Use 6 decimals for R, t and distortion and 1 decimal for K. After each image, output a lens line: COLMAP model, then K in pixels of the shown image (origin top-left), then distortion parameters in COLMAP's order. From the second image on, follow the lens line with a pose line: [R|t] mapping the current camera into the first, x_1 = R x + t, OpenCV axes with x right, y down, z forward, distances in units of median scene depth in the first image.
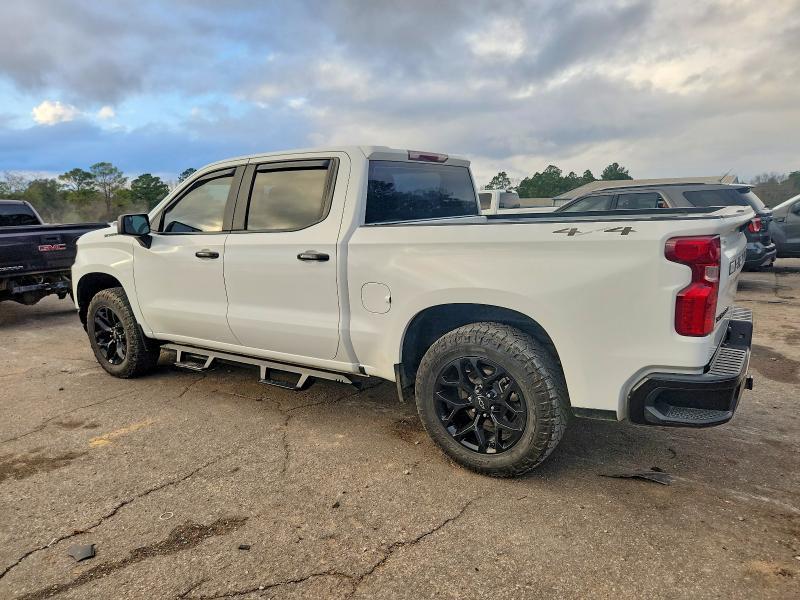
lens RADIAL K [[590.2, 0, 400.0], [0, 590.2, 300.0], [0, 0, 1]] dist [0.040058, -0.008113]
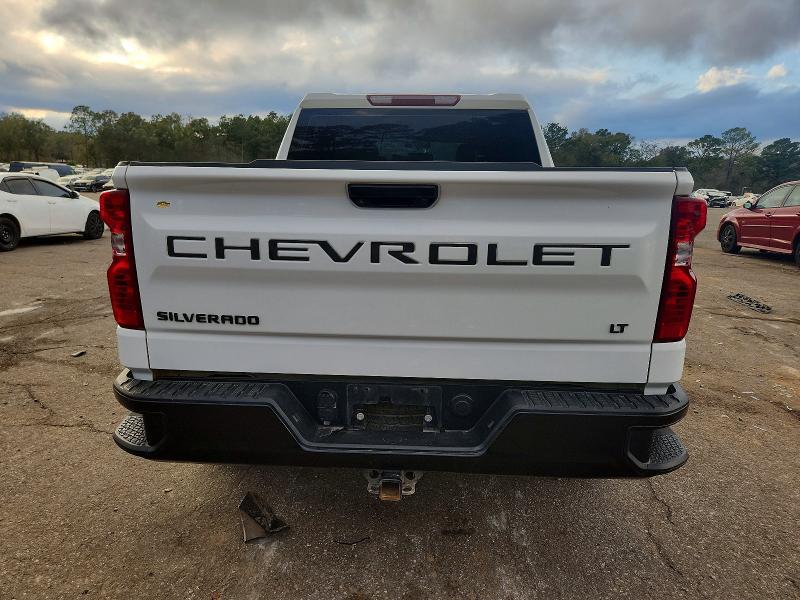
lens RADIAL K [[590.2, 0, 400.0], [0, 590.2, 300.0], [0, 0, 1]] dist [0.040058, -0.008113]
pose [[0.504950, 0.215138, -0.835908, 0.089555], [-0.173491, 0.973973, 0.145870, -0.009207], [0.845533, 0.071365, 0.529132, 0.062242]]
